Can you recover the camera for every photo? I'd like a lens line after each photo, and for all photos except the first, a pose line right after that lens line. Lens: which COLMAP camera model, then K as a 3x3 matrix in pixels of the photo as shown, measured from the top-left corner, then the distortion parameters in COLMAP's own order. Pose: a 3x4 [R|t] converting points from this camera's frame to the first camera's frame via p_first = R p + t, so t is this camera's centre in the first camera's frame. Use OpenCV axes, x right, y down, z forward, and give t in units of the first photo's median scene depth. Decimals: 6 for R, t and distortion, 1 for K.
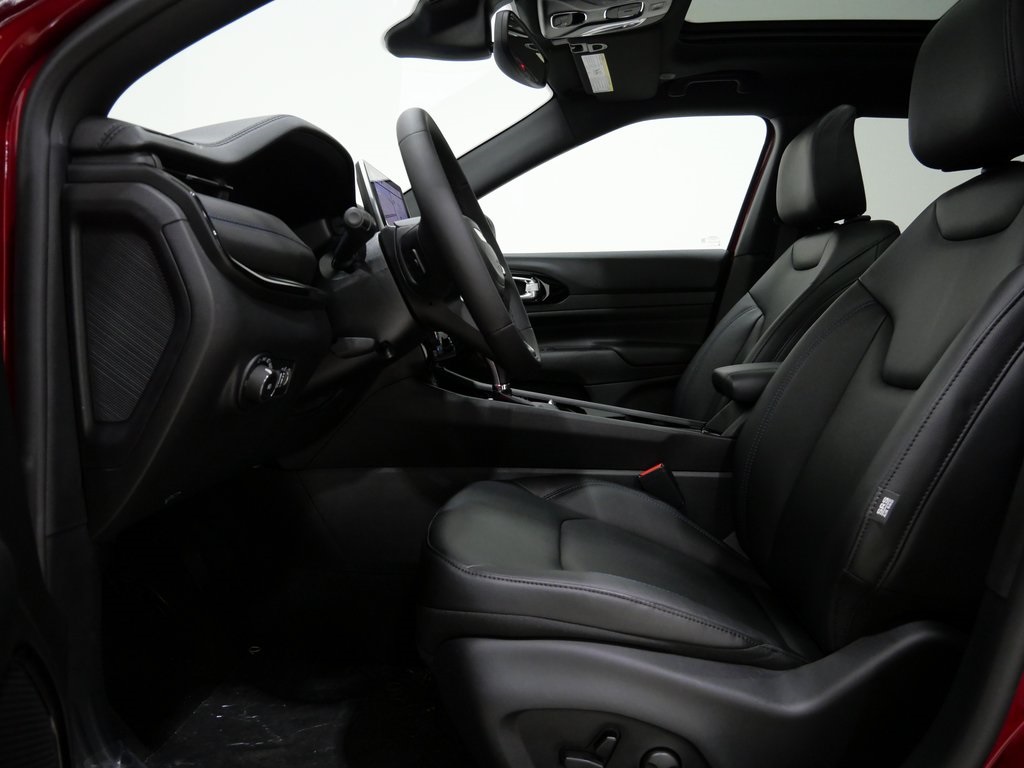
lens RADIAL K [[727.1, 0, 512.0], [0, 727.1, 384.0], [0, 0, 1]] dist [-0.046299, 0.005201]
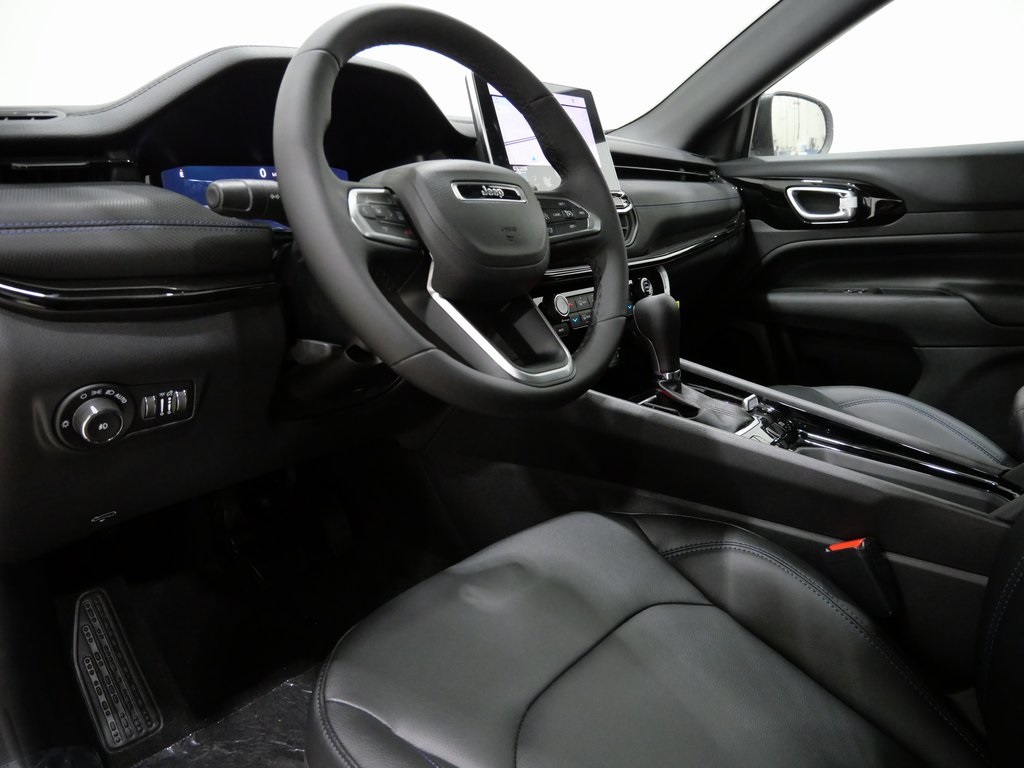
lens RADIAL K [[727.1, 0, 512.0], [0, 727.1, 384.0], [0, 0, 1]] dist [-0.046299, 0.005201]
pose [[0.817135, 0.116860, -0.564477, 0.176030], [-0.025275, 0.985557, 0.167445, -0.067635], [0.575892, -0.122558, 0.808287, 0.220384]]
